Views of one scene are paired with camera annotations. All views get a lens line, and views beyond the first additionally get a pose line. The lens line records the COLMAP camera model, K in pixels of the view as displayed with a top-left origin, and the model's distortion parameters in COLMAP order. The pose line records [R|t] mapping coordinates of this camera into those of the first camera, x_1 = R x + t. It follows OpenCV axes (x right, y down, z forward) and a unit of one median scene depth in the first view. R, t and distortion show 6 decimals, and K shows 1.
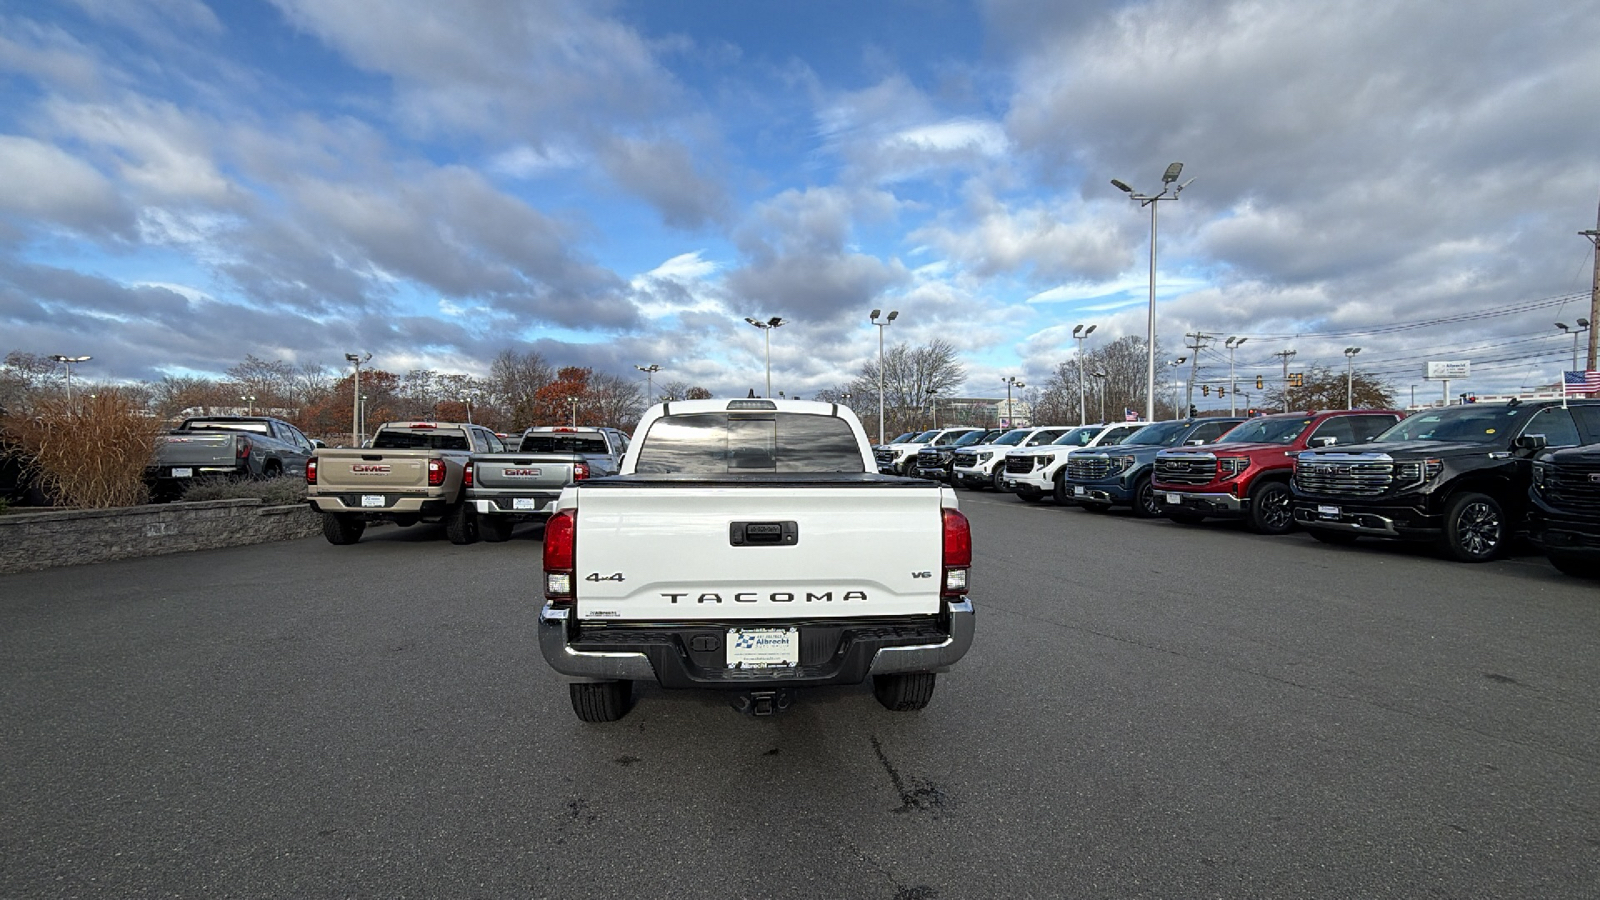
lens RADIAL K [[726.5, 0, 800.8], [0, 726.5, 446.2], [0, 0, 1]] dist [0.000352, -0.000898]
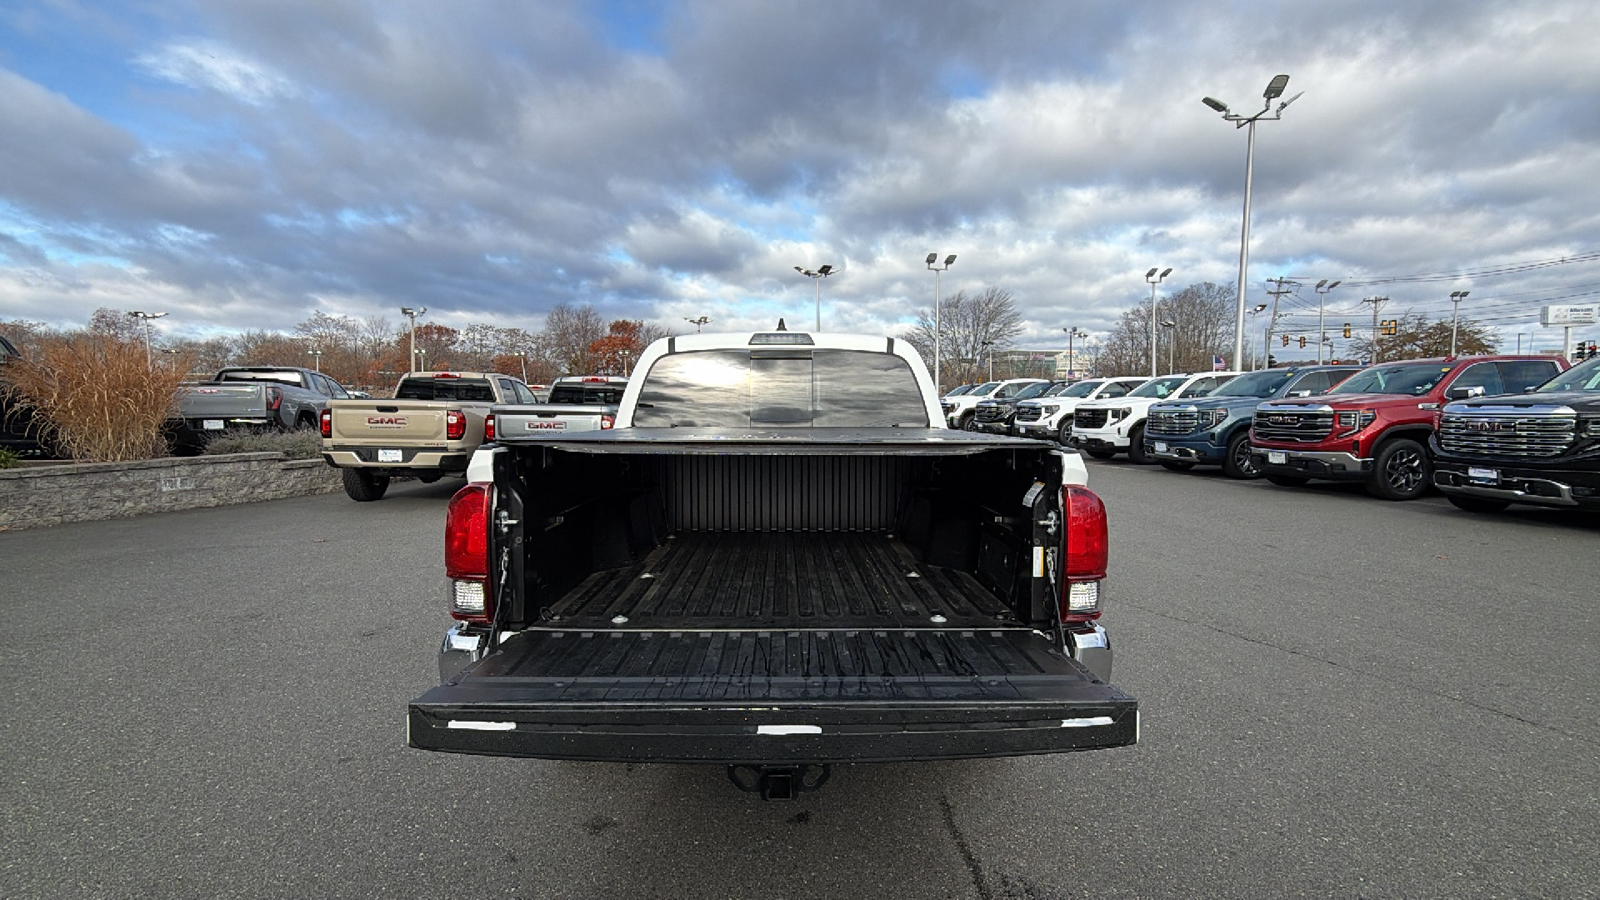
lens RADIAL K [[726.5, 0, 801.3], [0, 726.5, 450.4], [0, 0, 1]] dist [0.000352, -0.000898]
pose [[0.997554, 0.005521, -0.069686, 0.002256], [-0.000658, 0.997573, 0.069626, 0.002233], [0.069902, -0.069410, 0.995136, 0.074409]]
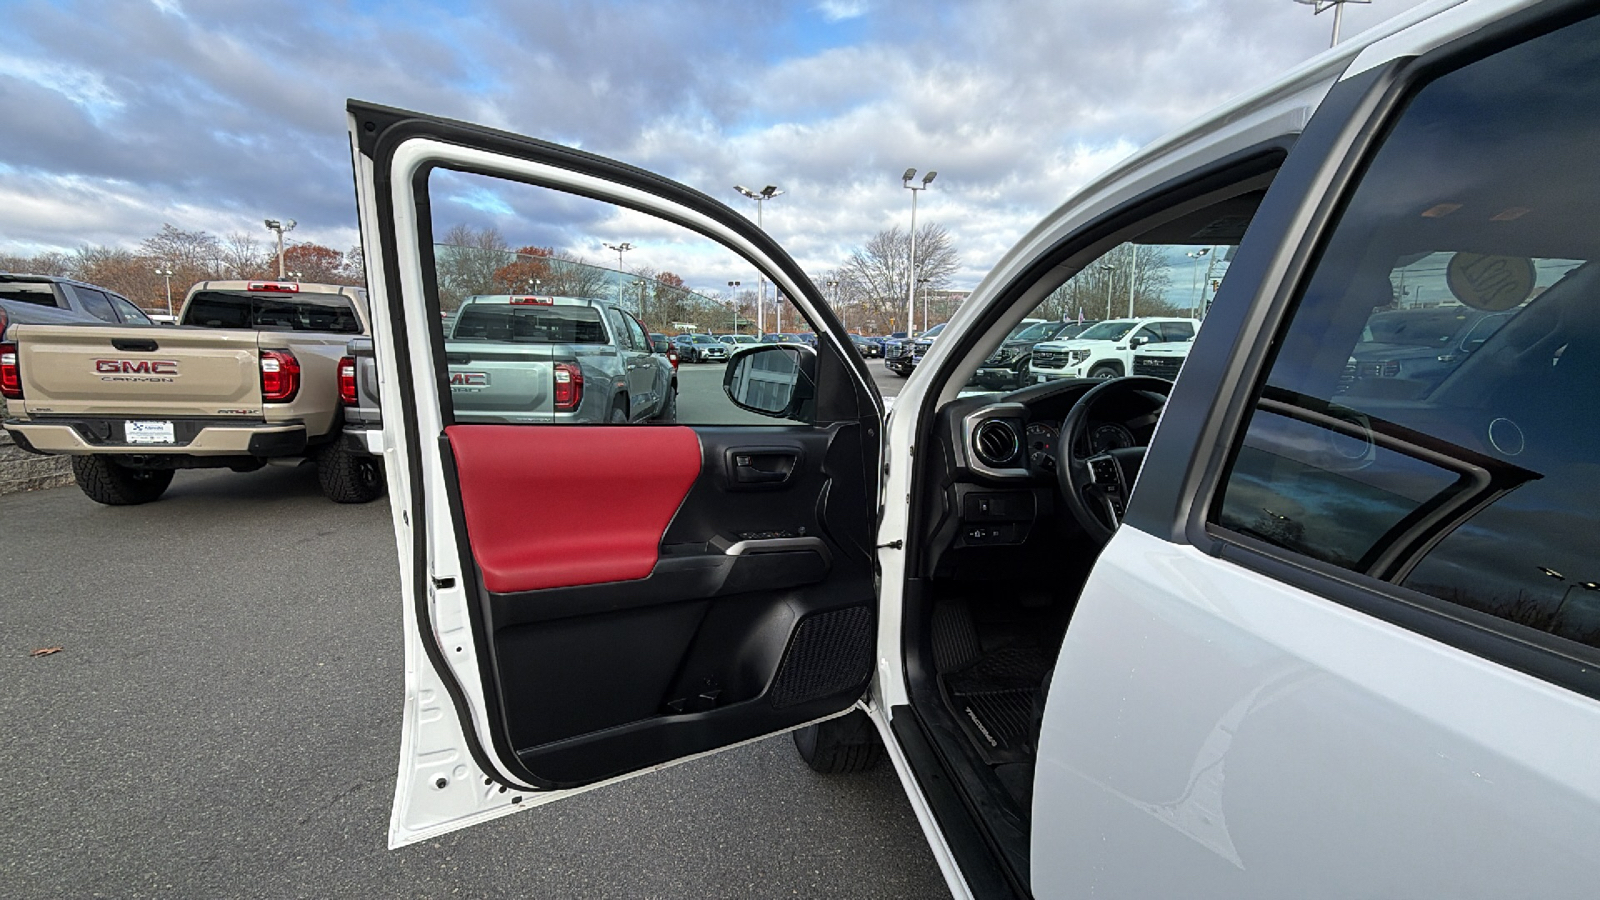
lens RADIAL K [[726.5, 0, 799.8], [0, 726.5, 450.3], [0, 0, 1]] dist [0.000352, -0.000898]
pose [[0.999007, 0.010829, 0.043218, -0.112248], [-0.017304, 0.988170, 0.152382, 0.002471], [-0.041057, -0.152979, 0.987376, 0.334524]]
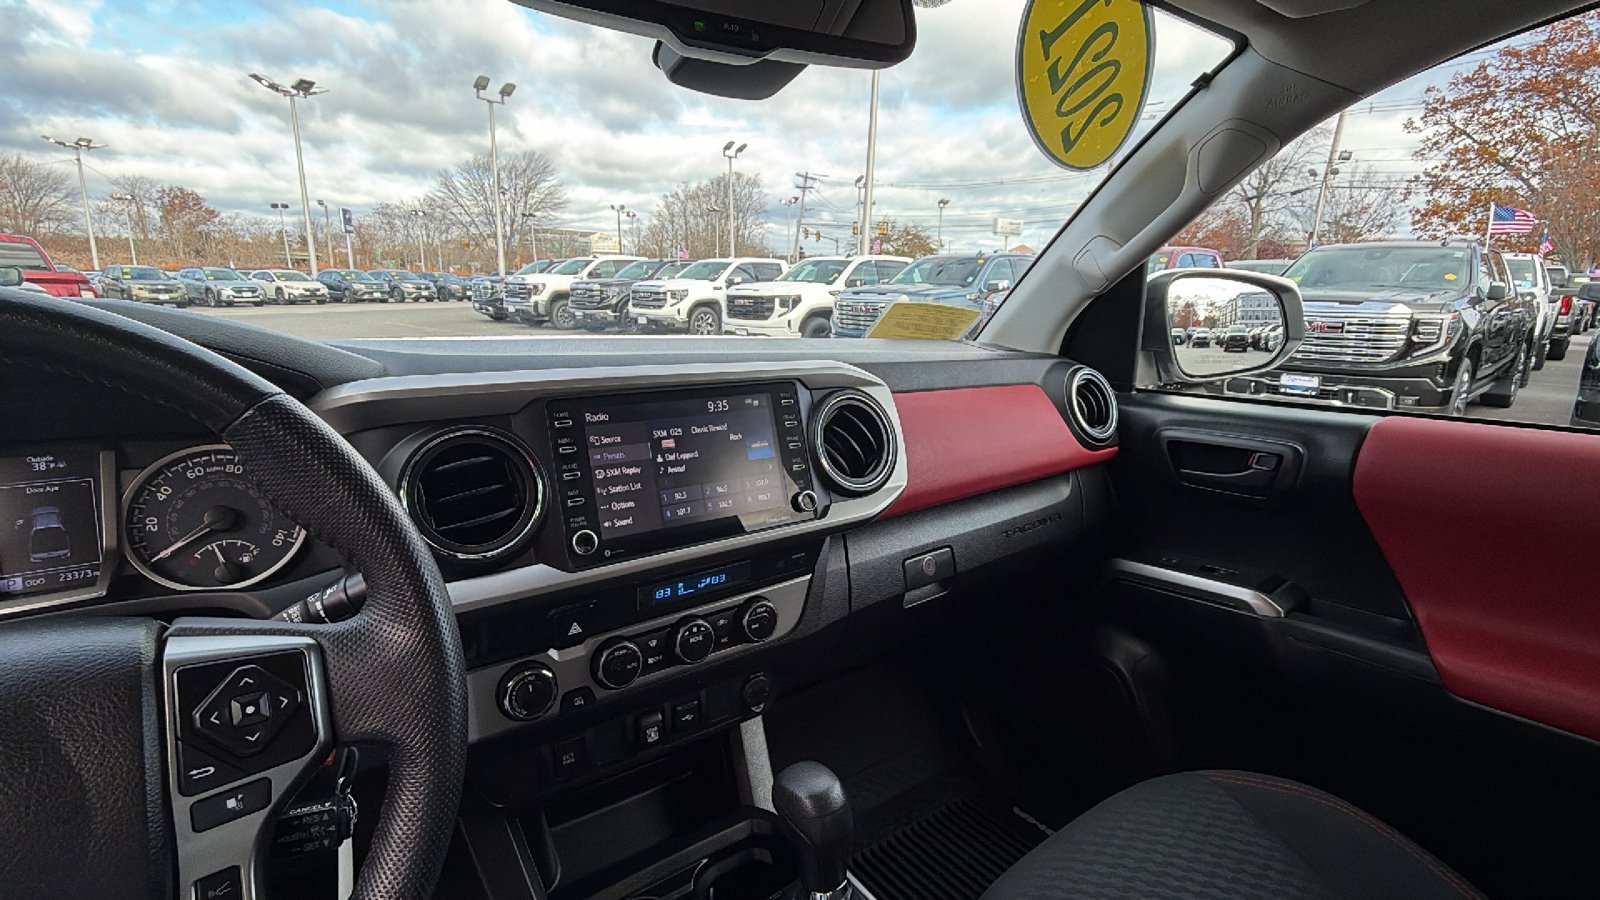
lens RADIAL K [[726.5, 0, 799.6], [0, 726.5, 452.8], [0, 0, 1]] dist [0.000352, -0.000898]
pose [[0.856762, -0.090746, 0.507666, -0.048236], [-0.026964, 0.975168, 0.219818, 0.007008], [-0.515007, -0.202020, 0.833040, 0.405699]]
